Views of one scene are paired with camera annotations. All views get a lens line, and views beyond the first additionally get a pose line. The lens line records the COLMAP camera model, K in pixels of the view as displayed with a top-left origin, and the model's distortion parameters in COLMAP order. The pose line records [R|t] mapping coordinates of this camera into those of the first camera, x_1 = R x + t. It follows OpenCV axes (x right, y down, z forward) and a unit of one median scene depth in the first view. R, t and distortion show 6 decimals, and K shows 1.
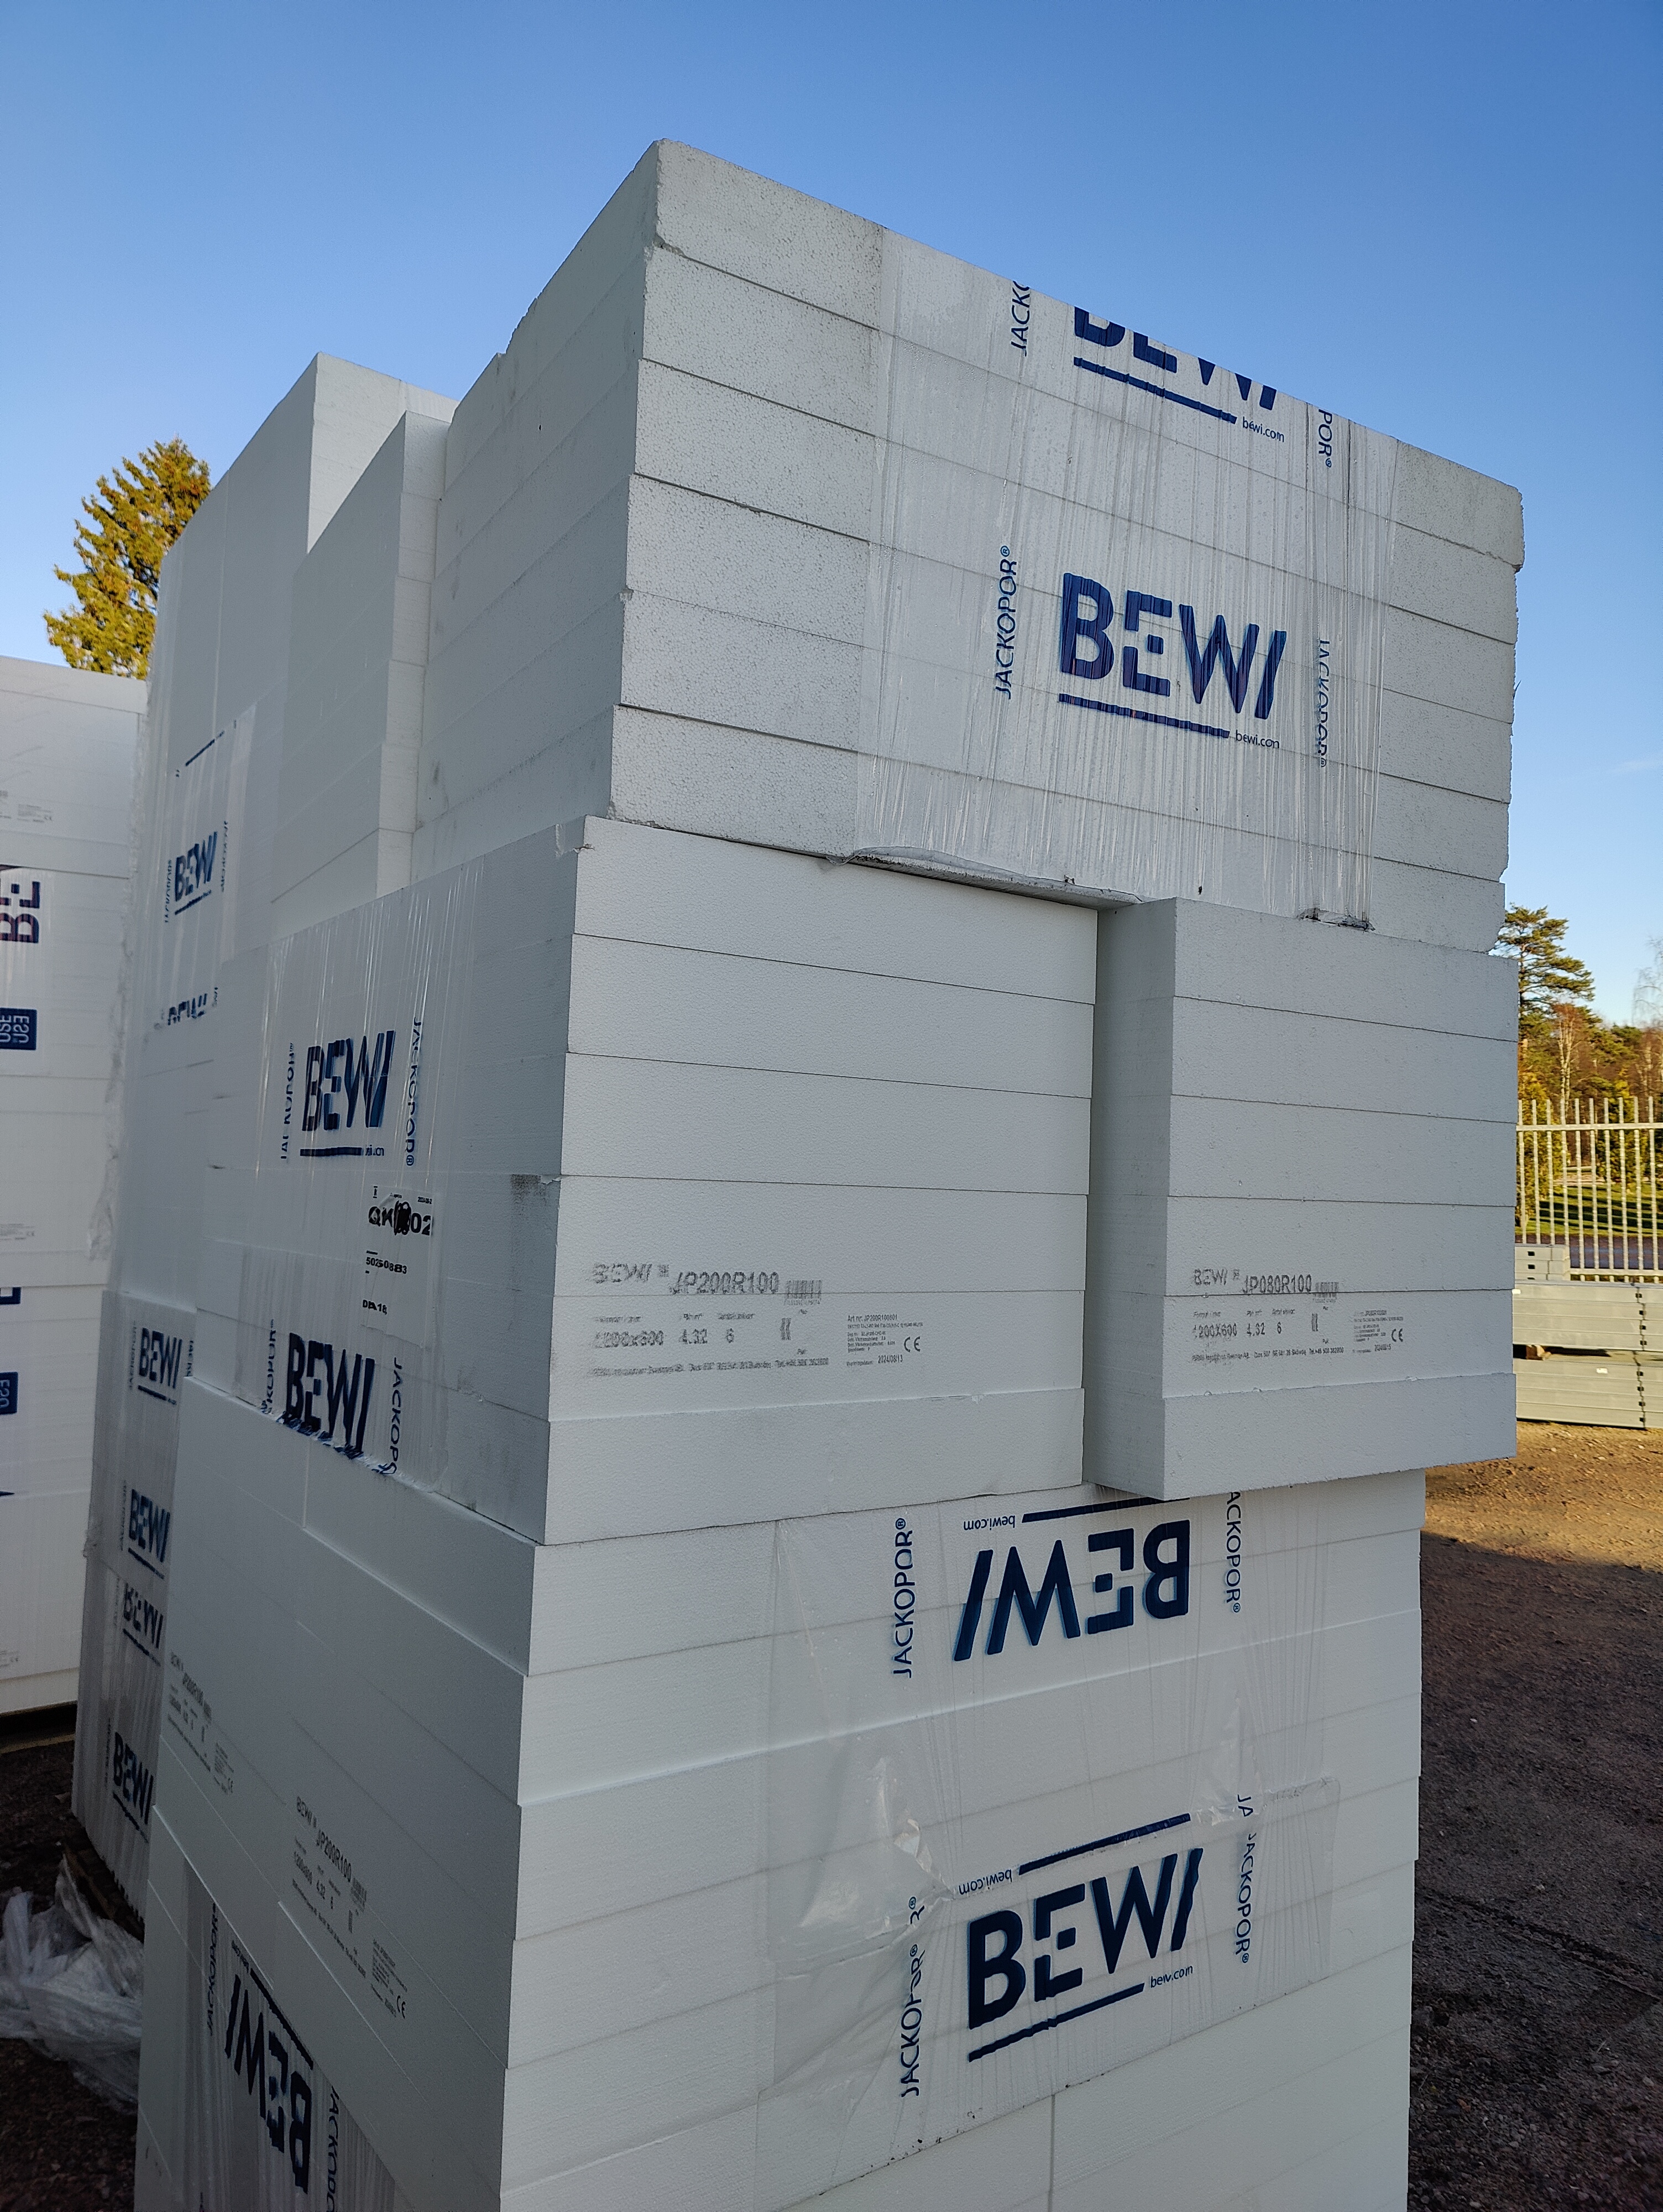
lens RADIAL K [[1525.2, 0, 838.1], [0, 1525.2, 1094.0], [0, 0, 1]] dist [0.036053, -0.042764]
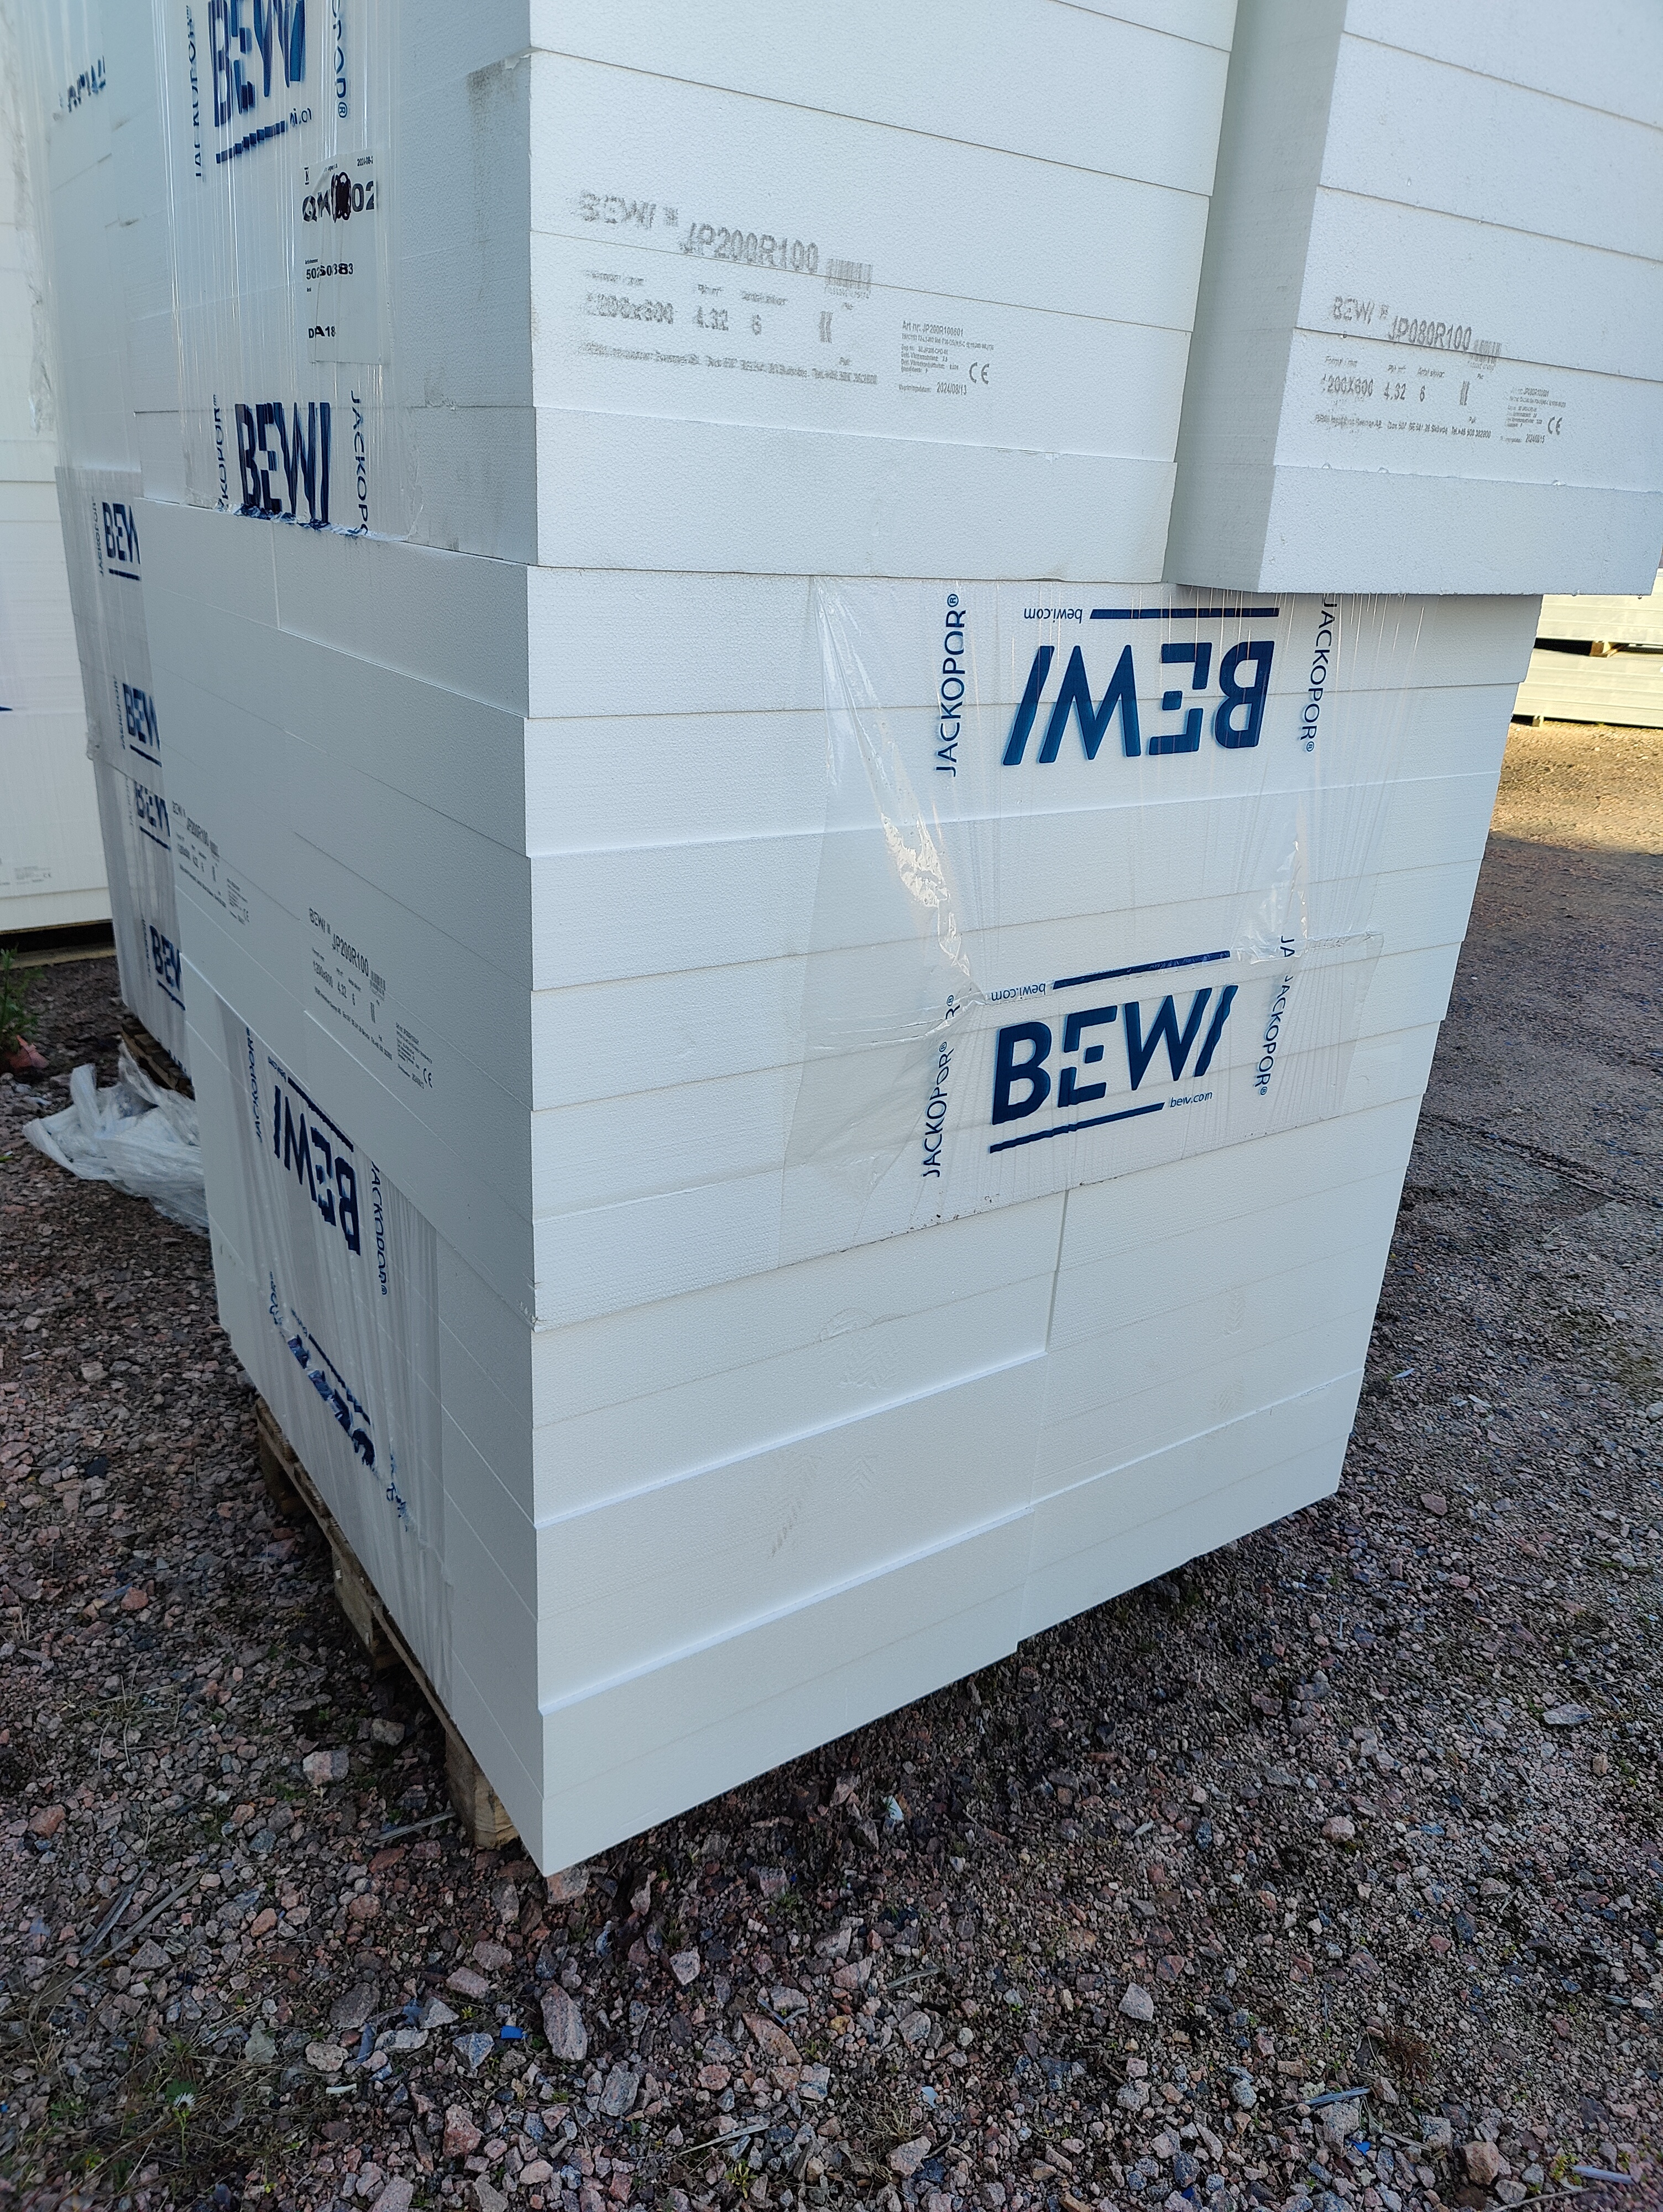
lens RADIAL K [[1525.2, 0, 838.1], [0, 1525.2, 1094.0], [0, 0, 1]] dist [0.036053, -0.042764]
pose [[0.999547, 0.029325, -0.006790, -0.009195], [-0.023659, 0.904849, 0.425074, 0.151002], [0.018609, -0.424721, 0.905133, 0.087098]]
